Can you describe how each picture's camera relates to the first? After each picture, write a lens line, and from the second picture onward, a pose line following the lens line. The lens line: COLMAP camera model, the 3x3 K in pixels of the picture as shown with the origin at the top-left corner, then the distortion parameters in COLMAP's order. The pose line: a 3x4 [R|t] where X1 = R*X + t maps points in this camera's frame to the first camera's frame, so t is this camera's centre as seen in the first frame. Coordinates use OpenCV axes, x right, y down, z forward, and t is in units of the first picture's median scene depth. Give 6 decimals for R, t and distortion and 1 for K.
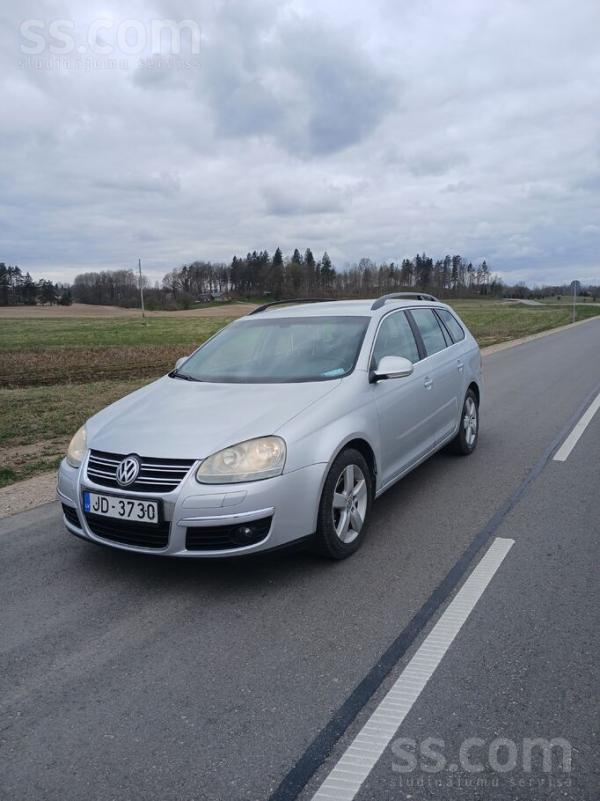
lens RADIAL K [[571.5, 0, 291.3], [0, 571.5, 403.1], [0, 0, 1]] dist [0.027572, -0.043753]
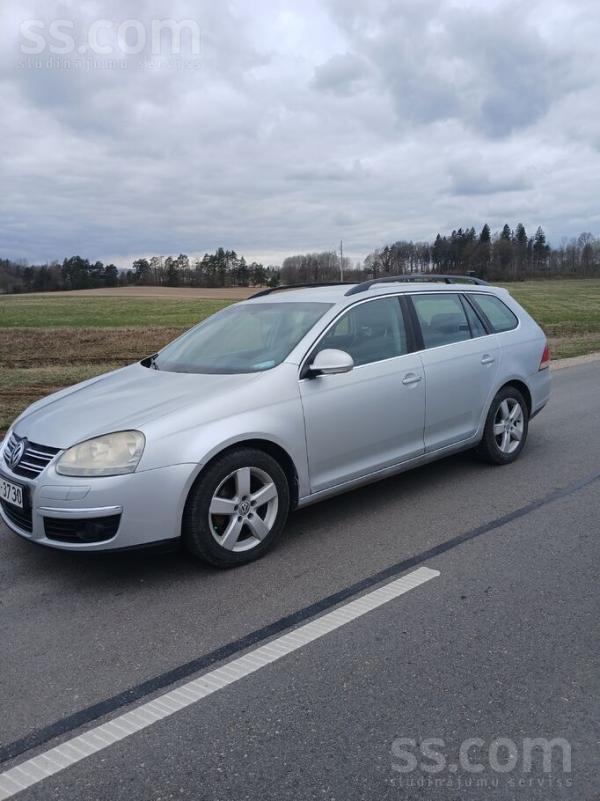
lens RADIAL K [[571.5, 0, 302.2], [0, 571.5, 399.2], [0, 0, 1]] dist [0.027572, -0.043753]
pose [[0.948814, 0.055731, -0.310880, 0.444317], [-0.047560, 0.998296, 0.033807, -0.034425], [0.312234, -0.017291, 0.949848, 0.150564]]
